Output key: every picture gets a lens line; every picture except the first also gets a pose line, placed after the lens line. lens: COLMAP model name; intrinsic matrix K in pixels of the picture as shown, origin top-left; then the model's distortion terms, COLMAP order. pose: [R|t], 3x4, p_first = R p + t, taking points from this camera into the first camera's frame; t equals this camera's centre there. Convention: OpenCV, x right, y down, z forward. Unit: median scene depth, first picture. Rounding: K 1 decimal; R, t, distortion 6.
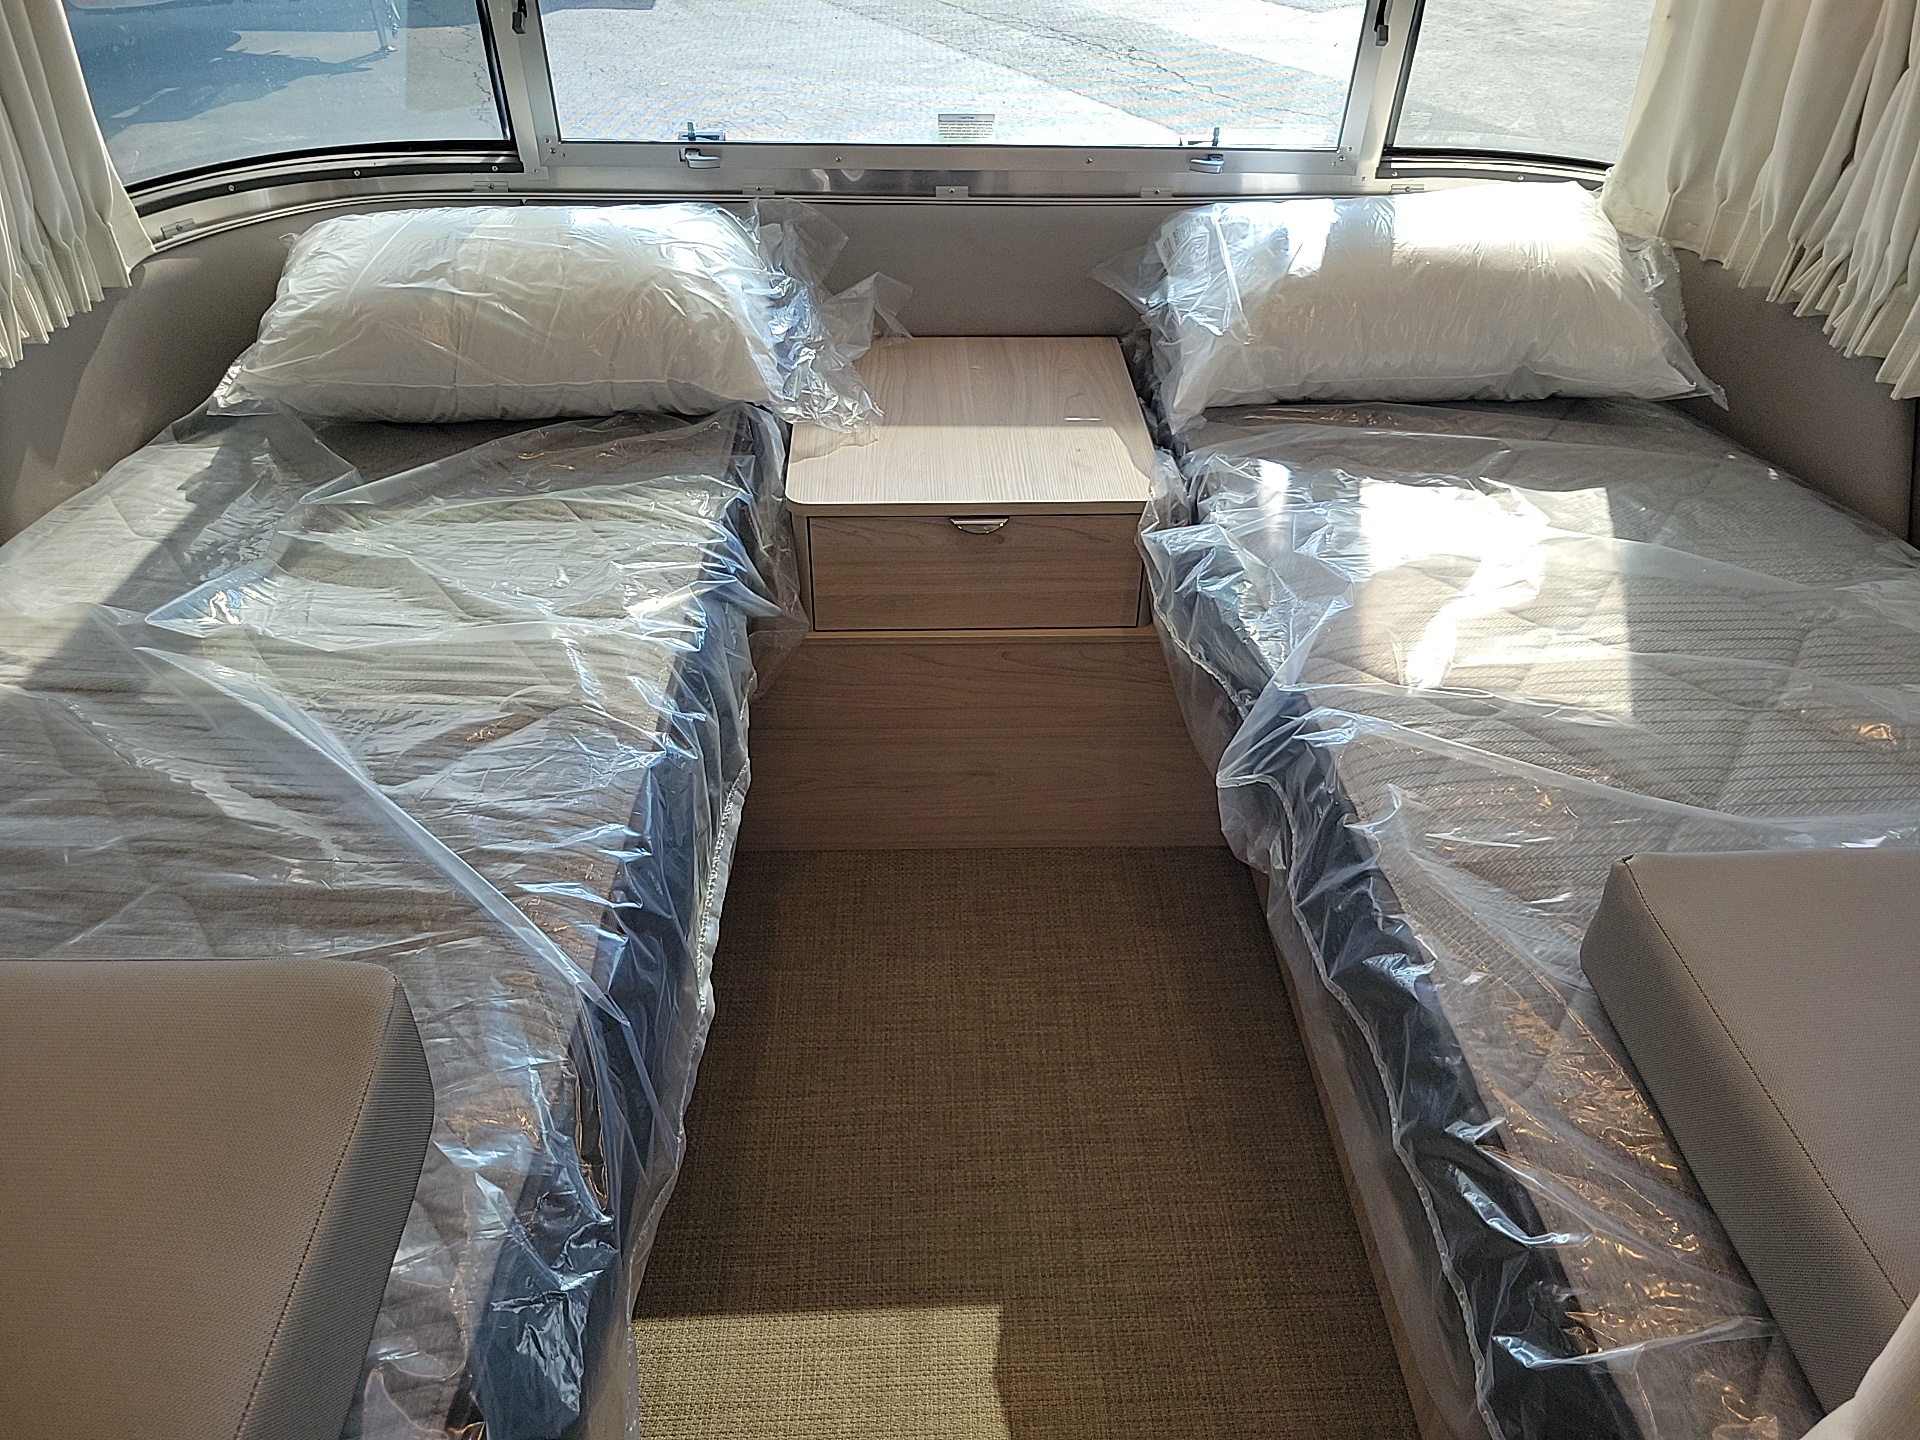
lens RADIAL K [[1427.4, 0, 960.0], [0, 1427.4, 720.0], [0, 0, 1]] dist [0.041966, -0.028398]
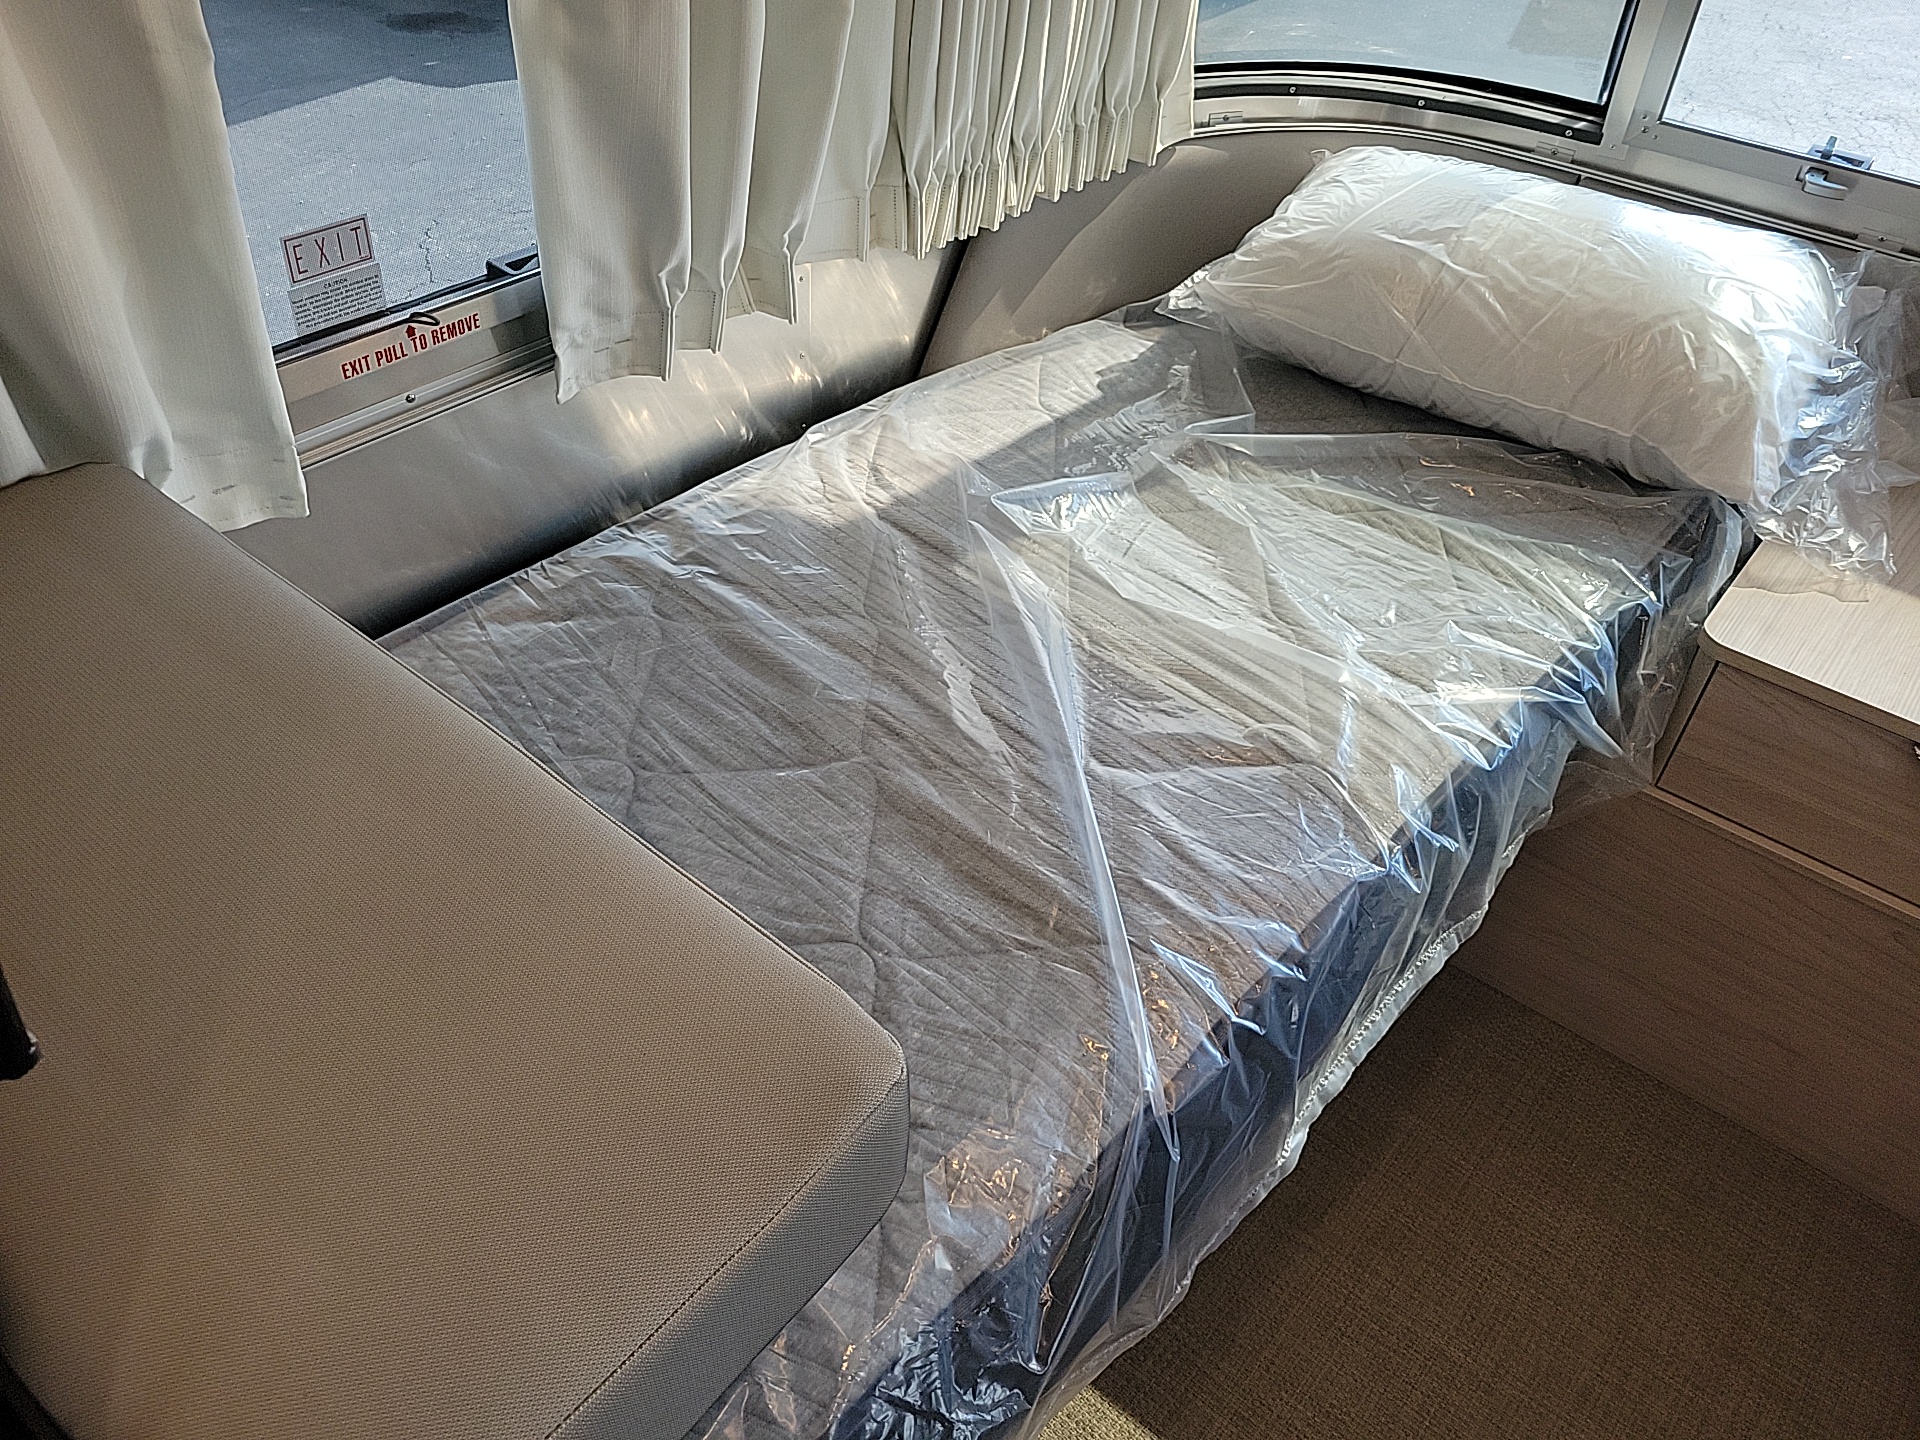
lens RADIAL K [[1427.4, 0, 960.0], [0, 1427.4, 720.0], [0, 0, 1]] dist [0.041966, -0.028398]
pose [[0.748973, 0.448794, -0.487466, -0.018952], [-0.422582, 0.890184, 0.170283, -0.075655], [0.510356, 0.078457, 0.856377, 0.118444]]
